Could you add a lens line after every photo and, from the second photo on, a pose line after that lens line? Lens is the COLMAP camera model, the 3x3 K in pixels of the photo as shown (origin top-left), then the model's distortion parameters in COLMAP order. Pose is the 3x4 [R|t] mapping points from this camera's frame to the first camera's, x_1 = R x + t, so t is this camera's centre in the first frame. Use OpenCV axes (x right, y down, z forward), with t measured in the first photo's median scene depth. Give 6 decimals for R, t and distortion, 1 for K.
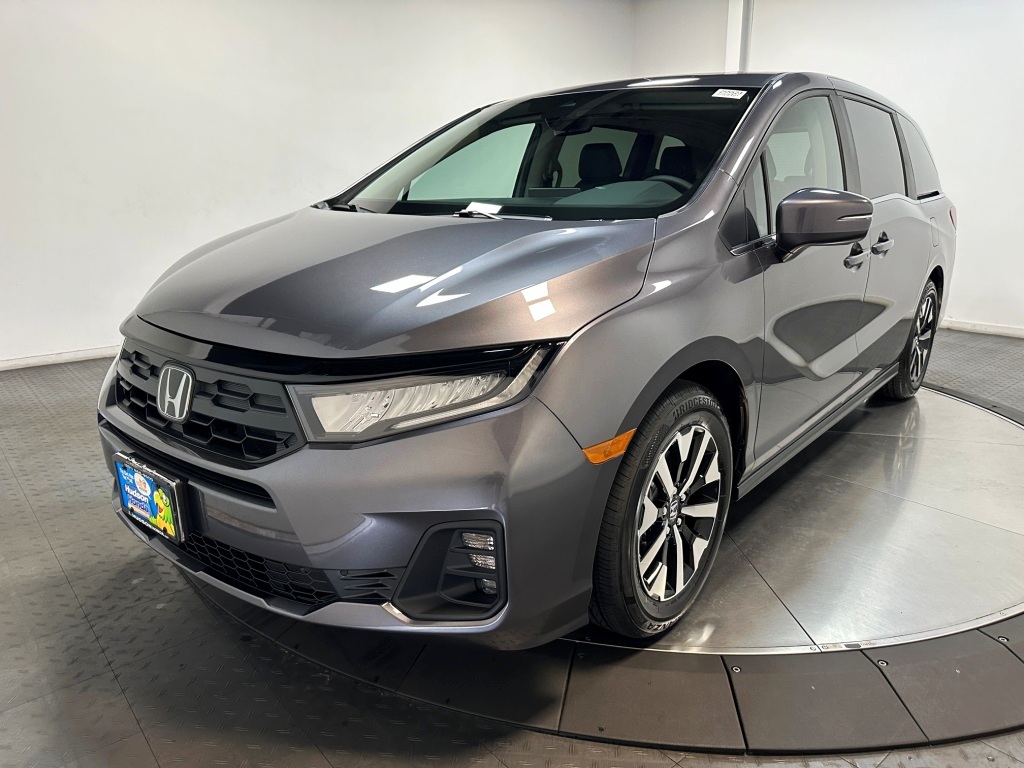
lens RADIAL K [[763.7, 0, 512.0], [0, 763.7, 384.0], [0, 0, 1]] dist [0.066461, -0.128610]
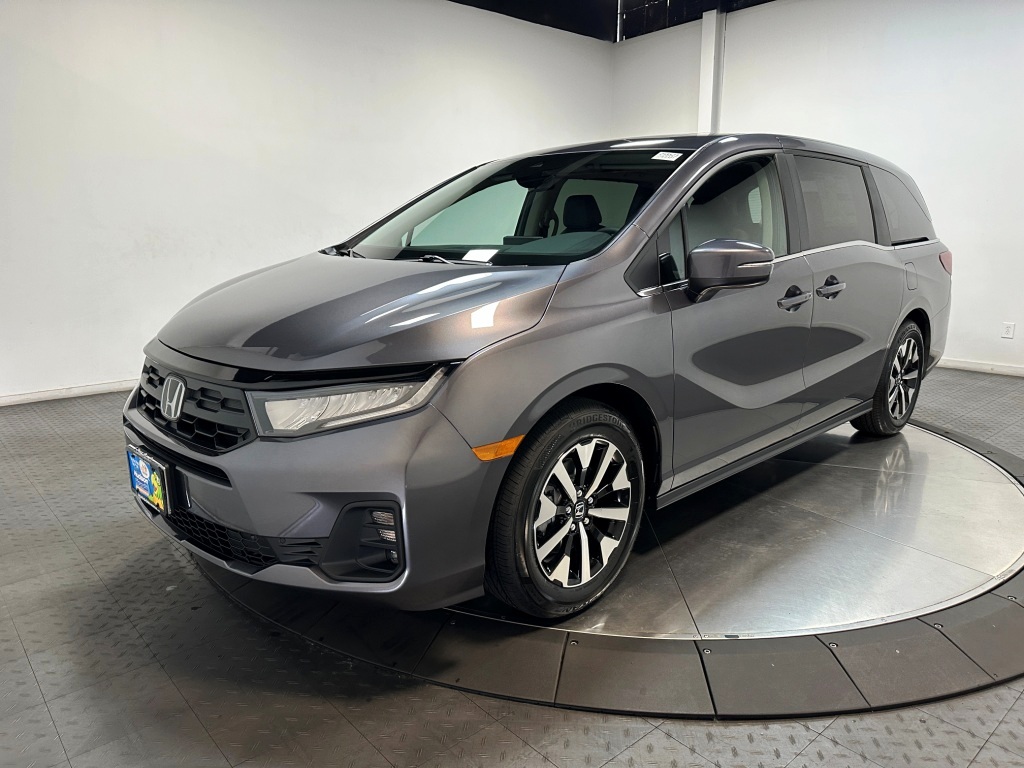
lens RADIAL K [[760.7, 0, 512.0], [0, 760.7, 384.0], [0, 0, 1]] dist [0.084001, -0.124629]
pose [[0.993491, 0.021949, -0.111778, 0.256306], [-0.027762, 0.998327, -0.050723, 0.036696], [0.110478, 0.053496, 0.992438, -0.198483]]
